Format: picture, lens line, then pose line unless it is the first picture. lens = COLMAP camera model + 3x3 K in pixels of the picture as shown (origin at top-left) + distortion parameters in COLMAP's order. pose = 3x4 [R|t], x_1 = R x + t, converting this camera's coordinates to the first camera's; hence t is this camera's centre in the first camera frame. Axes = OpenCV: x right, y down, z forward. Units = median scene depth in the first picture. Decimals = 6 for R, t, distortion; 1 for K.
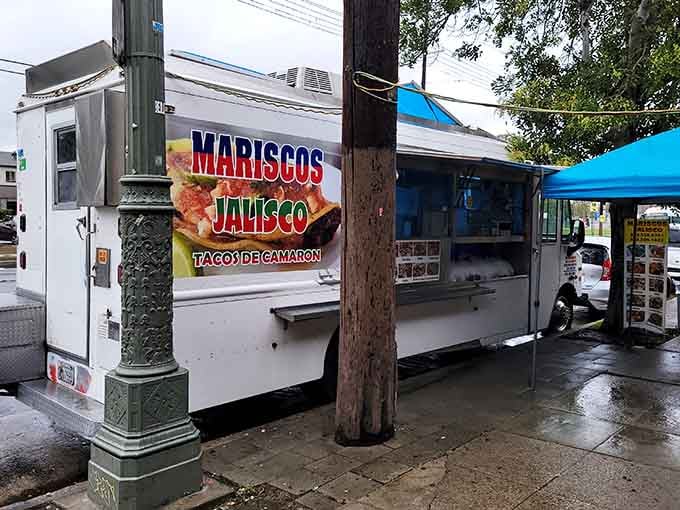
lens RADIAL K [[609.1, 0, 340.0], [0, 609.1, 255.0], [0, 0, 1]] dist [0.002007, -0.000189]
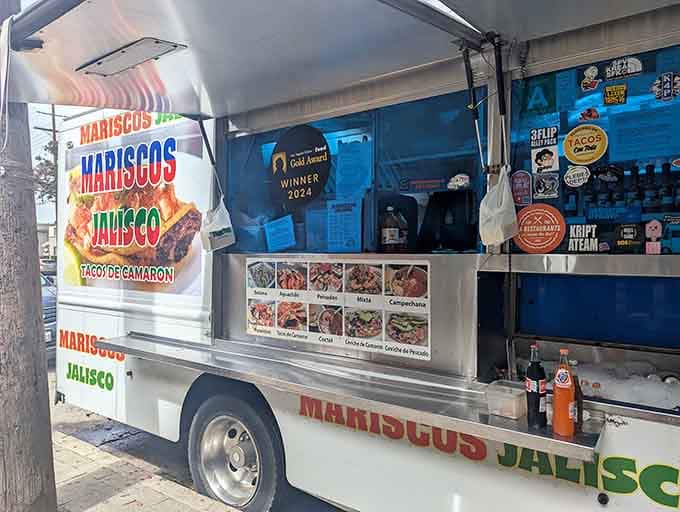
lens RADIAL K [[609.1, 0, 340.0], [0, 609.1, 256.0], [0, 0, 1]] dist [0.002007, -0.000189]
pose [[0.008114, -0.008605, -0.999930, 0.780285], [-0.049919, 0.998713, -0.008999, -0.028908], [0.998720, 0.049988, 0.007674, 1.289277]]
